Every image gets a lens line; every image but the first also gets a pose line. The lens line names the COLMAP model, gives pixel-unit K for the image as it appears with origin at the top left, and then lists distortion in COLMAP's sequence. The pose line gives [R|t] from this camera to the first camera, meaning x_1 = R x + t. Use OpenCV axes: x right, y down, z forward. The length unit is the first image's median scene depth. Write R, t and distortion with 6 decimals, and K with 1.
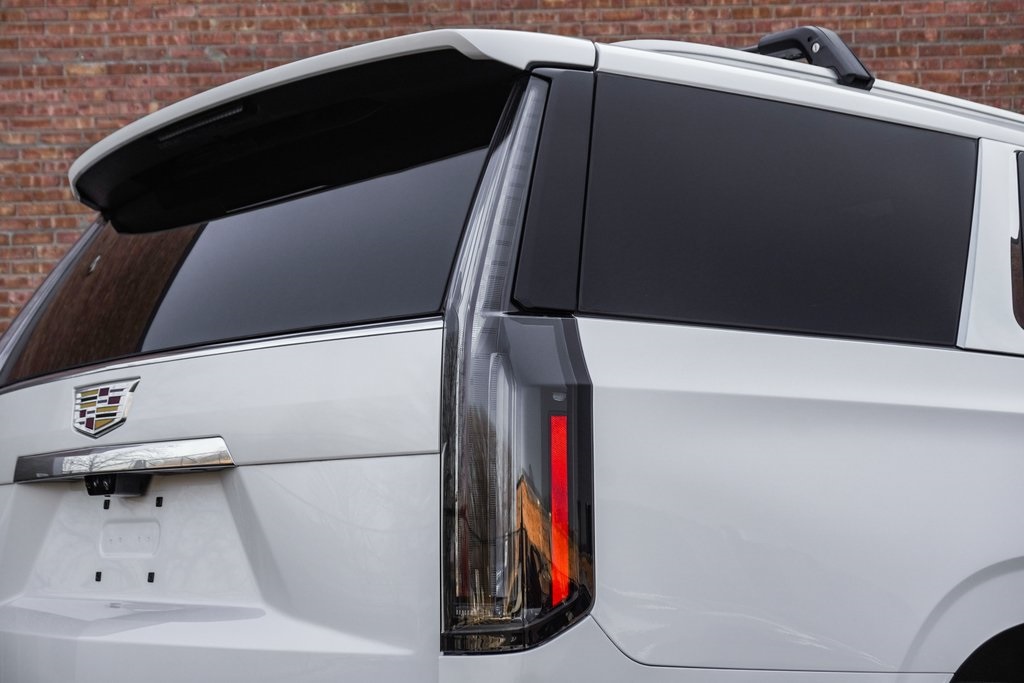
lens RADIAL K [[1730.3, 0, 512.0], [0, 1730.3, 341.5], [0, 0, 1]] dist [-0.000069, 0.015939]
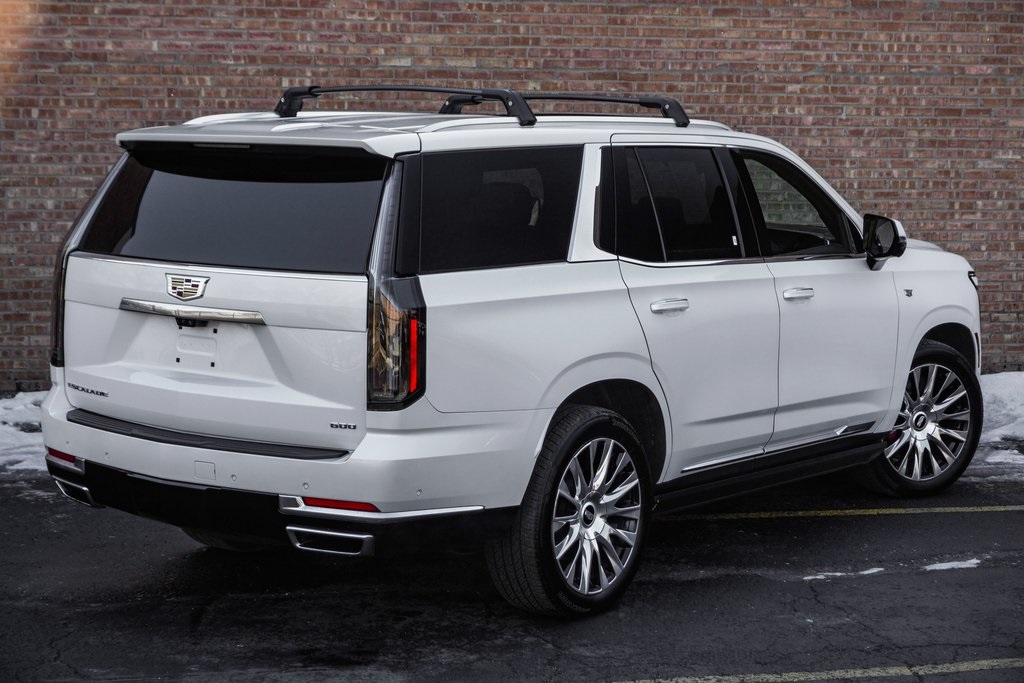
lens RADIAL K [[1957.0, 0, 512.0], [0, 1957.0, 341.5], [0, 0, 1]] dist [0.012248, 0.161956]
pose [[0.975286, 0.001925, 0.220937, -0.387641], [-0.053530, 0.972228, 0.227830, -0.487922], [-0.214362, -0.234027, 0.948304, -1.472157]]
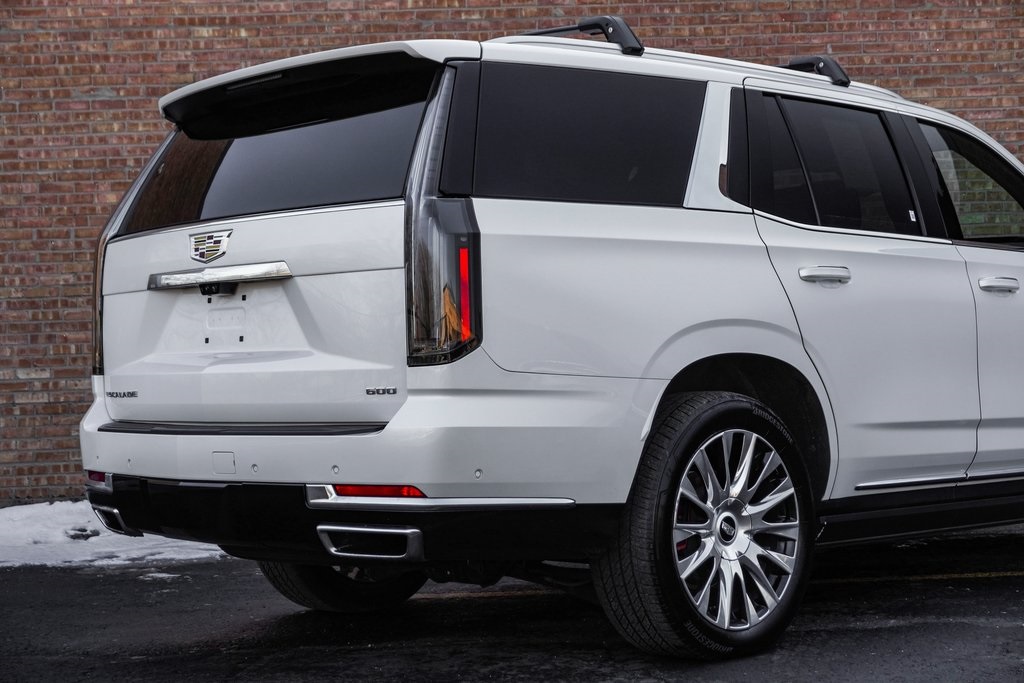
lens RADIAL K [[1730.3, 0, 512.0], [0, 1730.3, 341.5], [0, 0, 1]] dist [-0.000069, 0.015939]
pose [[0.998189, -0.015477, 0.058138, -0.029067], [0.009513, 0.994791, 0.101492, -0.043454], [-0.059406, -0.100755, 0.993136, -0.827022]]
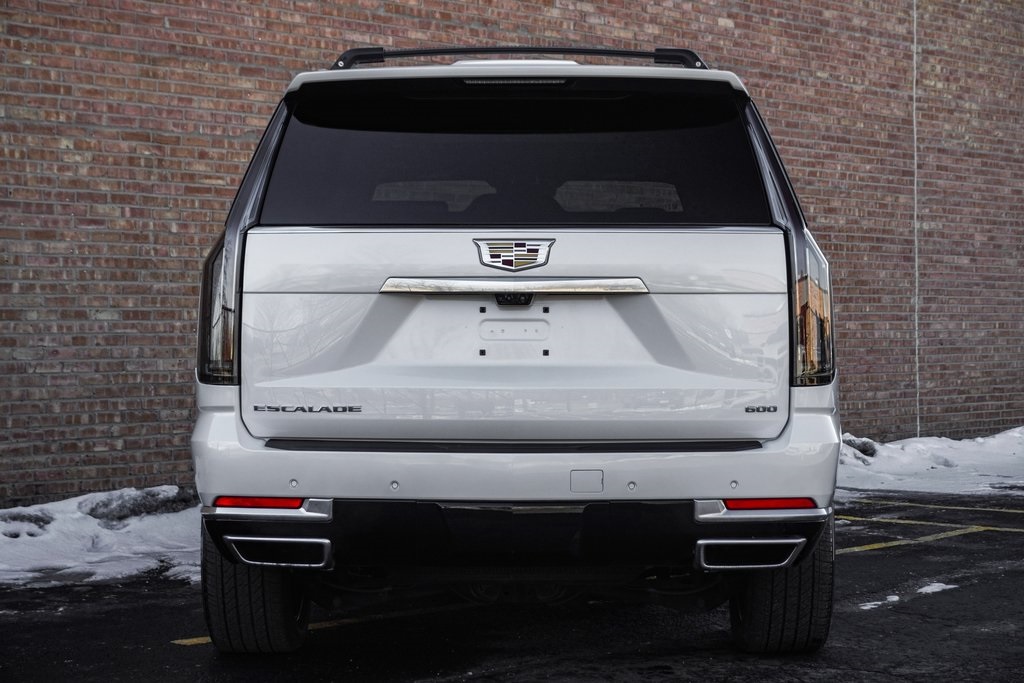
lens RADIAL K [[2126.3, 0, 512.0], [0, 2126.3, 341.5], [0, 0, 1]] dist [0.068132, 0.277290]
pose [[0.659010, 0.010100, 0.752066, -1.842110], [-0.095048, 0.993012, 0.069952, -0.022852], [-0.746104, -0.117582, 0.655365, -0.387407]]
